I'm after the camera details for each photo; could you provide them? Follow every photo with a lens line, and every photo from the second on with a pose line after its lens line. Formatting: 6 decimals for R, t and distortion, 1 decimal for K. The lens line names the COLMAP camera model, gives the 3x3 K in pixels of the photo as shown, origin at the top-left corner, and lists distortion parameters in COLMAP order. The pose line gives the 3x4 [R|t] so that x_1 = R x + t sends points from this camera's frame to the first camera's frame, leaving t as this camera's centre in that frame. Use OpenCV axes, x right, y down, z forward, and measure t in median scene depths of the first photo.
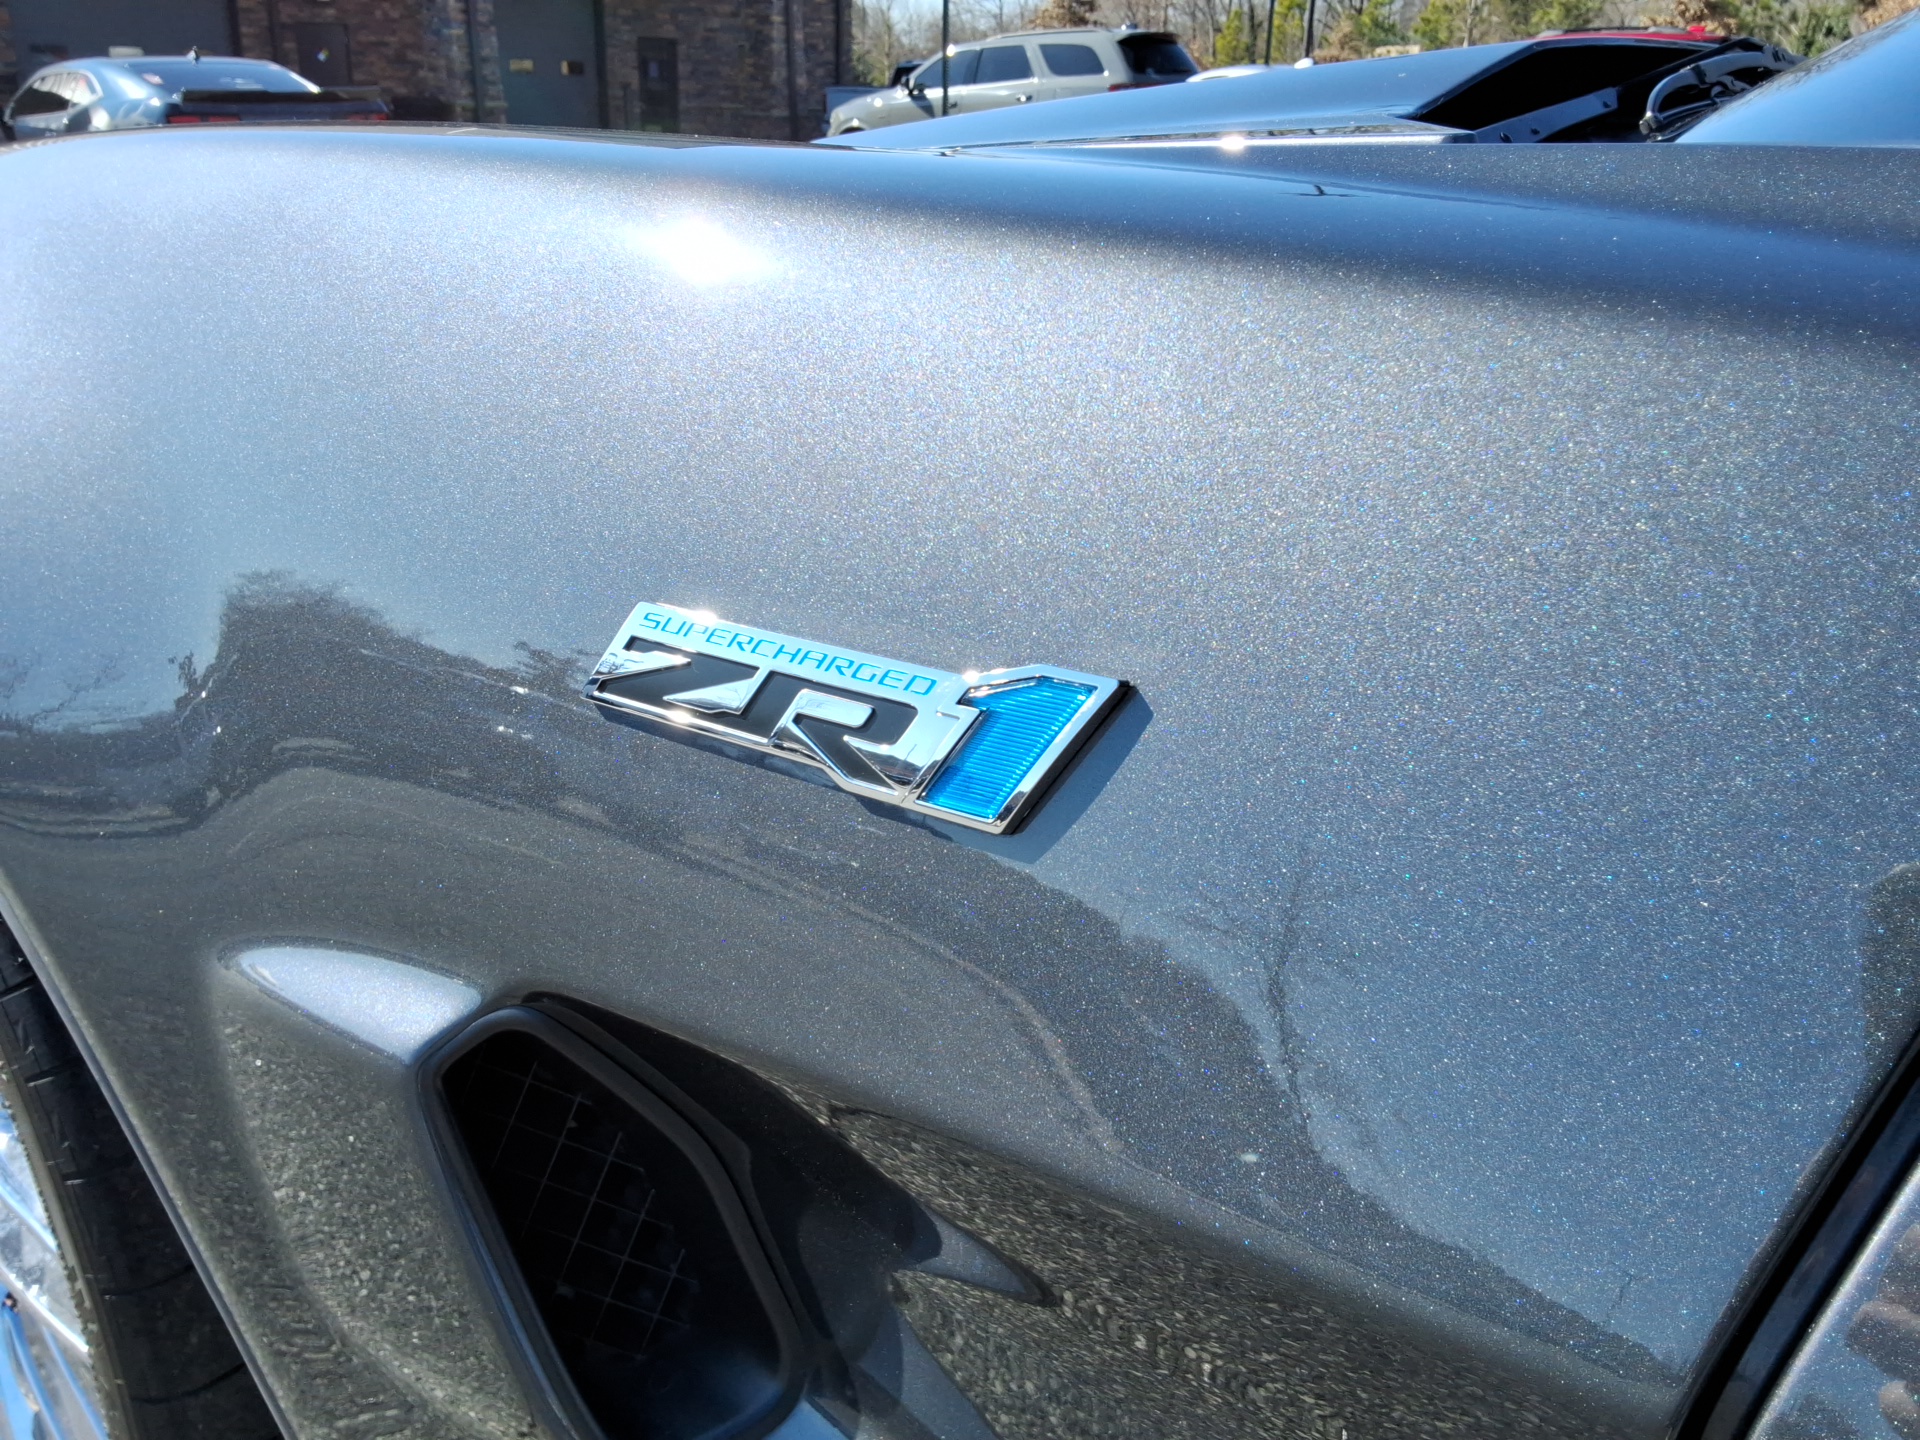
lens RADIAL K [[1537.0, 0, 928.9], [0, 1537.0, 685.5], [0, 0, 1]] dist [0.095739, -0.138031]
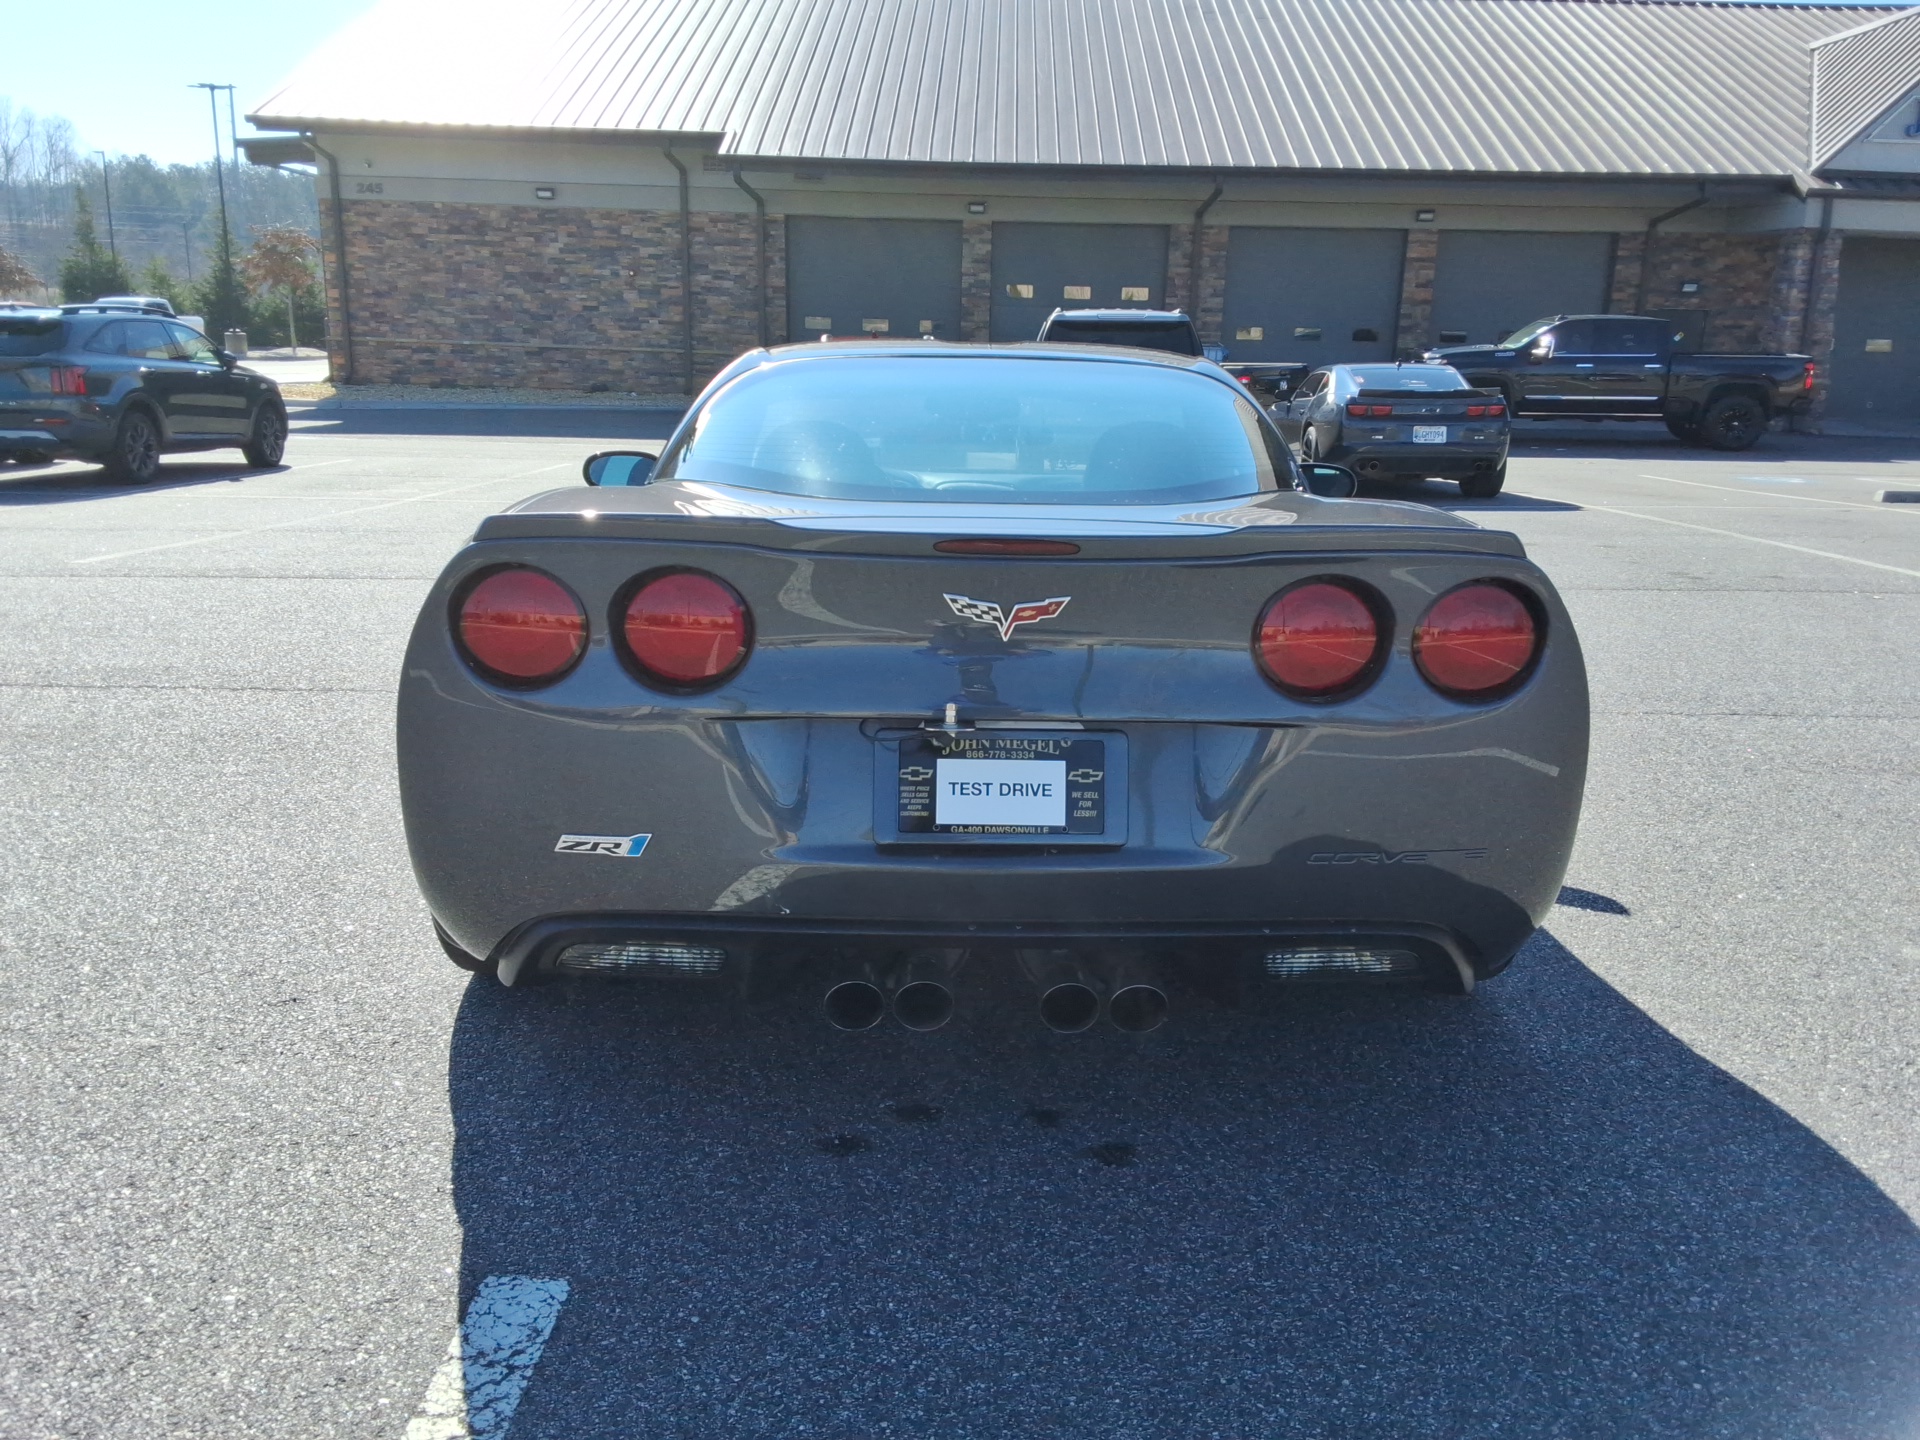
lens RADIAL K [[1537.0, 0, 1000.0], [0, 1537.0, 686.6], [0, 0, 1]] dist [0.095739, -0.138031]
pose [[0.662105, 0.172320, -0.729331, 0.163031], [-0.277987, 0.960247, -0.025484, 0.012732], [0.695946, 0.219618, 0.683687, -0.078206]]
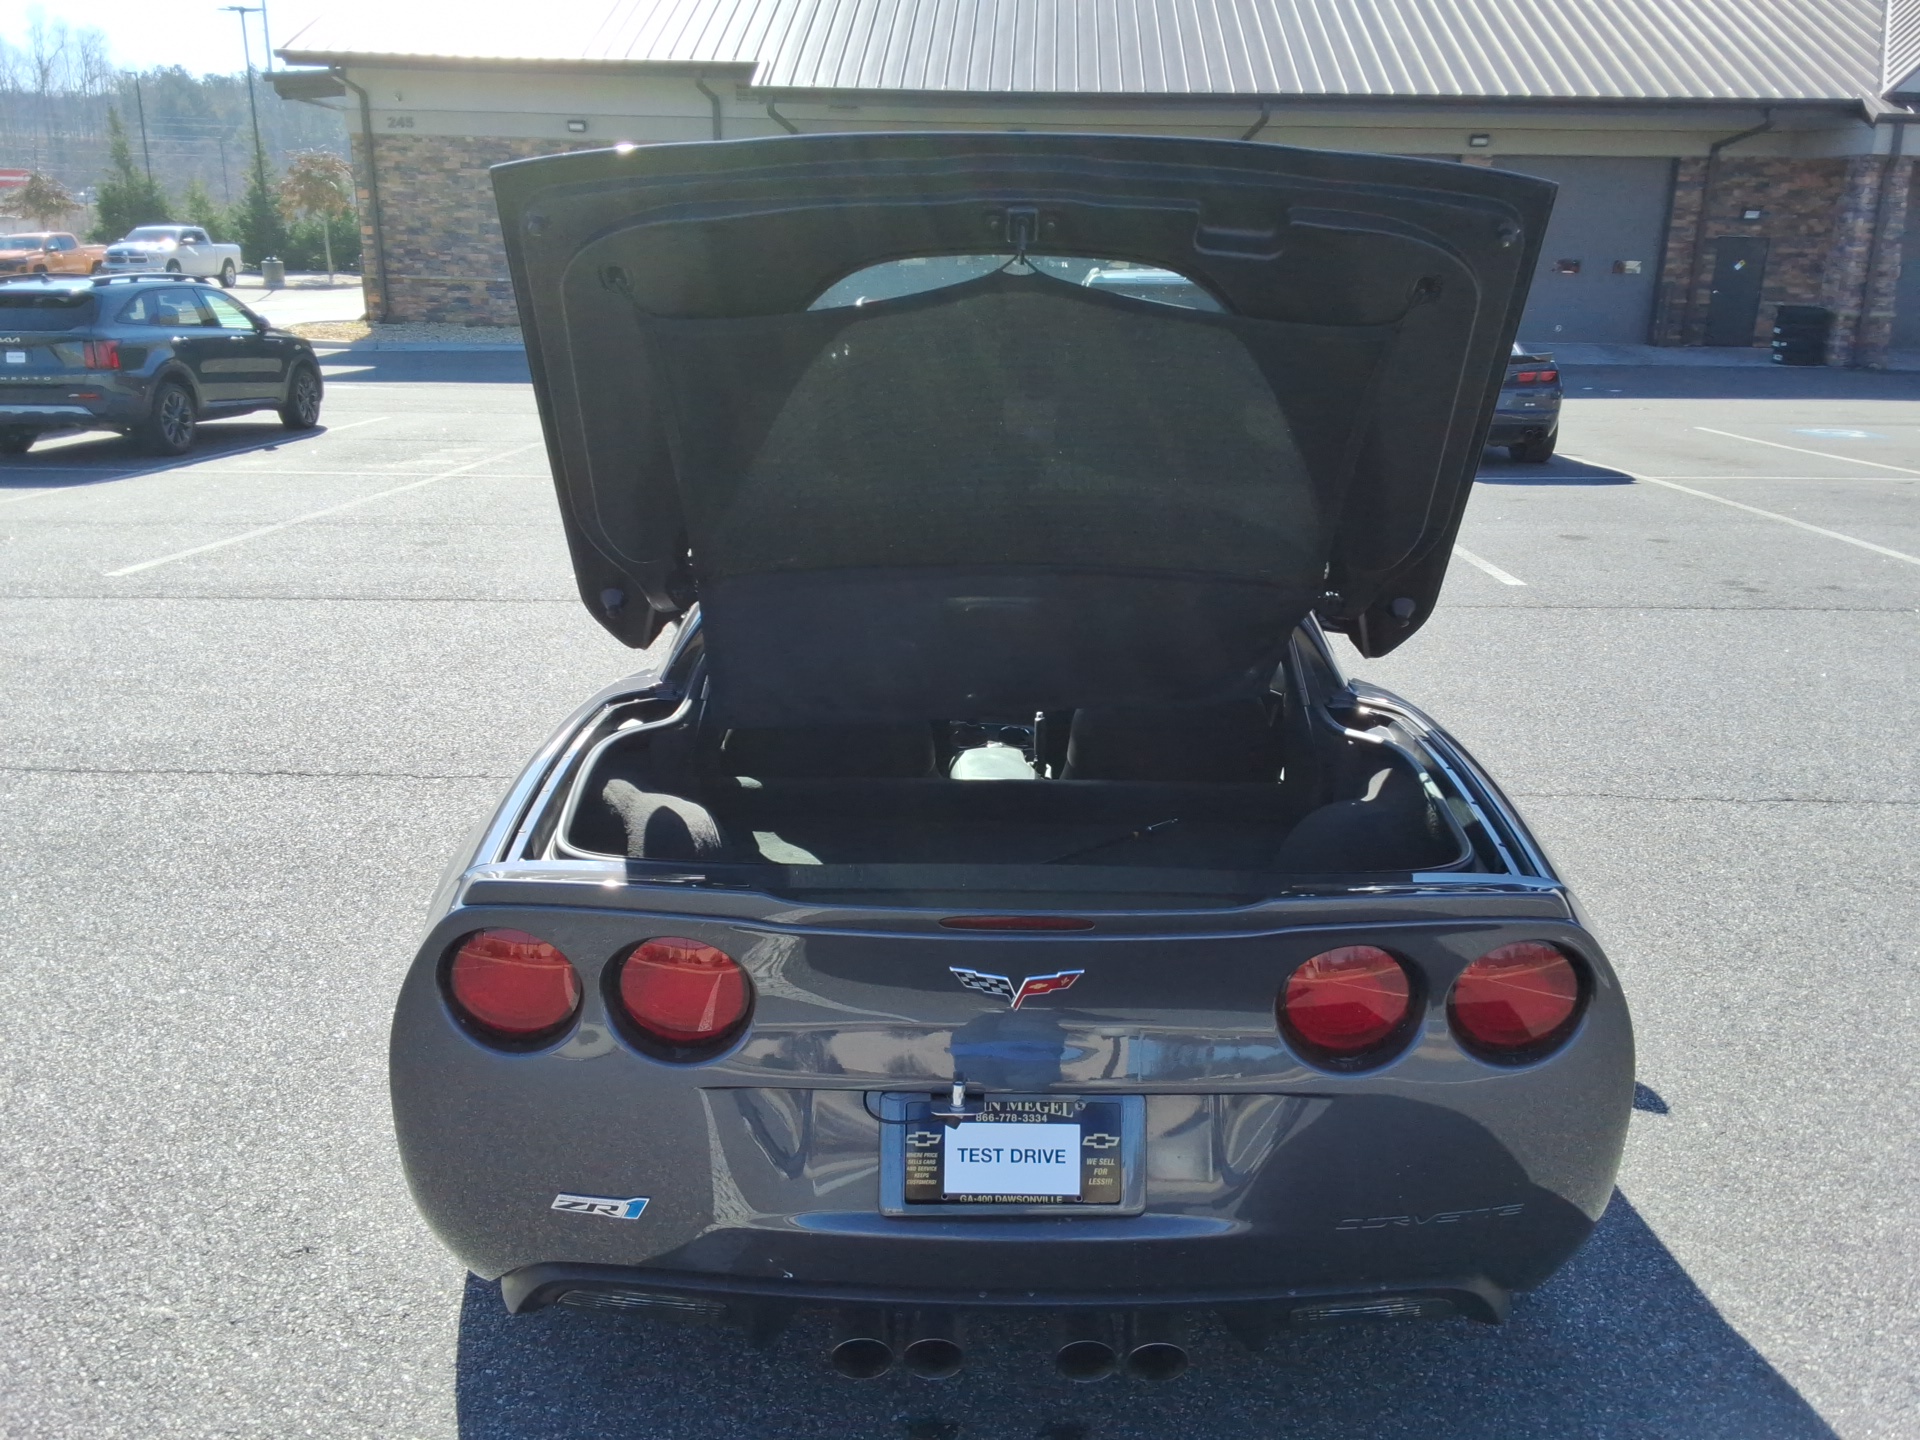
lens RADIAL K [[1537.0, 0, 1003.8], [0, 1537.0, 687.9], [0, 0, 1]] dist [0.095739, -0.138031]
pose [[0.644345, 0.213529, -0.734319, 0.156730], [-0.275434, 0.960583, 0.037638, -0.010077], [0.713411, 0.178004, 0.677760, -0.078947]]
